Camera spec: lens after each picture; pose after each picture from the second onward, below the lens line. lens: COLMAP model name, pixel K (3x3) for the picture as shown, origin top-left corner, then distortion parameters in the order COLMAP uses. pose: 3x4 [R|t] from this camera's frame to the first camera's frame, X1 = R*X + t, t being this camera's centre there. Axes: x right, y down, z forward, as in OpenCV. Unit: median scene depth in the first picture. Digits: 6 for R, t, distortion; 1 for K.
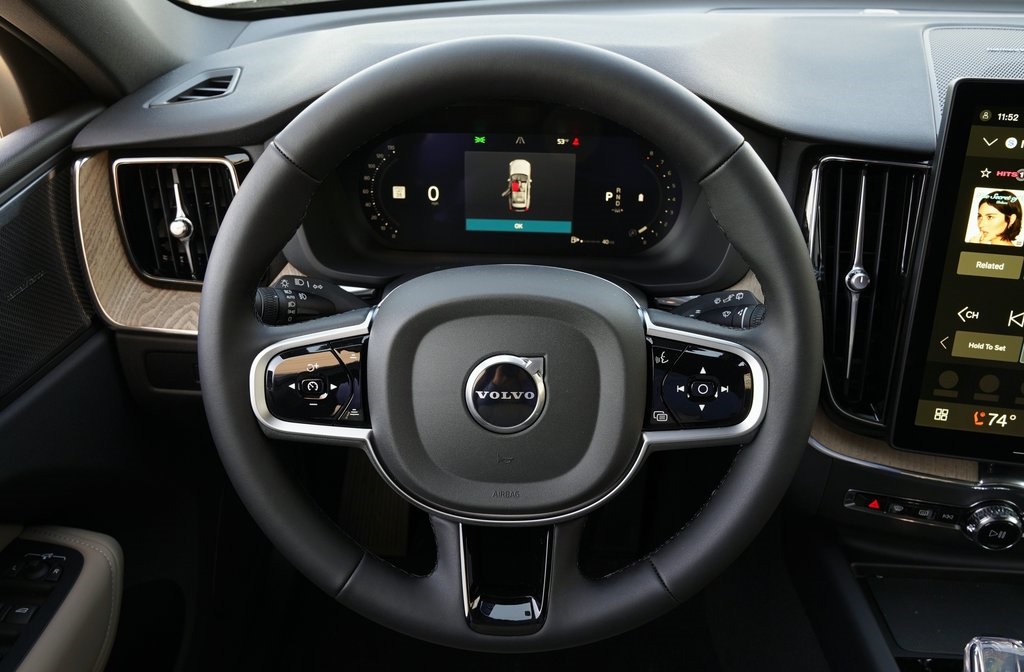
lens RADIAL K [[799.7, 0, 512.0], [0, 799.7, 336.0], [0, 0, 1]] dist [-0.088014, 0.093821]
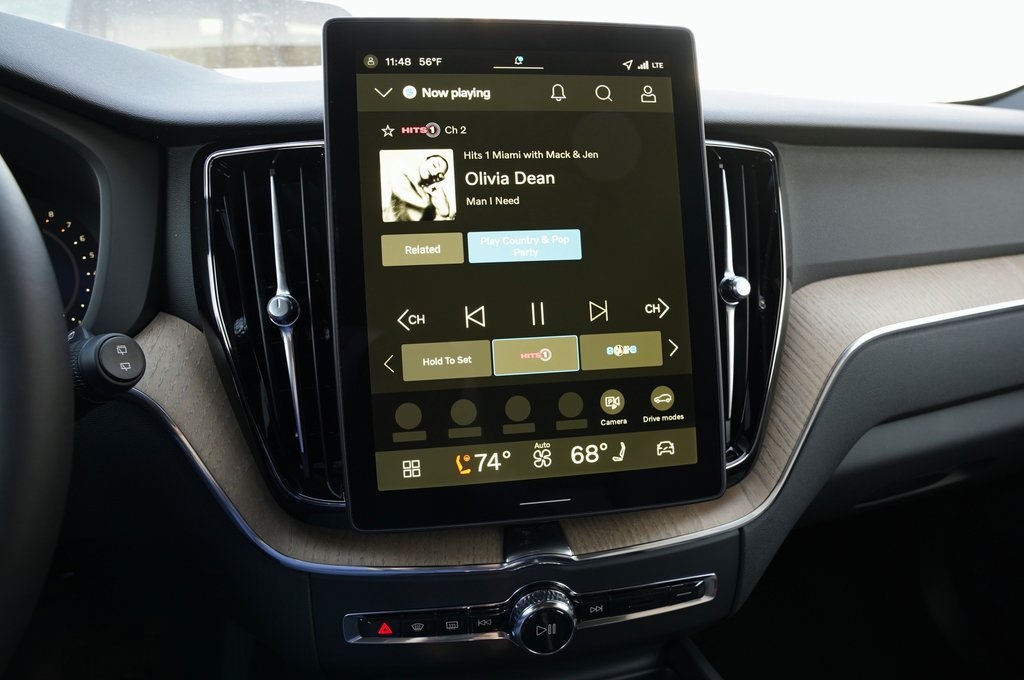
lens RADIAL K [[758.9, 0, 546.6], [0, 758.9, 362.0], [0, 0, 1]] dist [-0.139932, 0.108198]
pose [[0.931222, -0.115531, 0.345656, 0.448034], [0.199998, 0.954856, -0.219659, 0.183611], [-0.304675, 0.273682, 0.912289, 0.338754]]
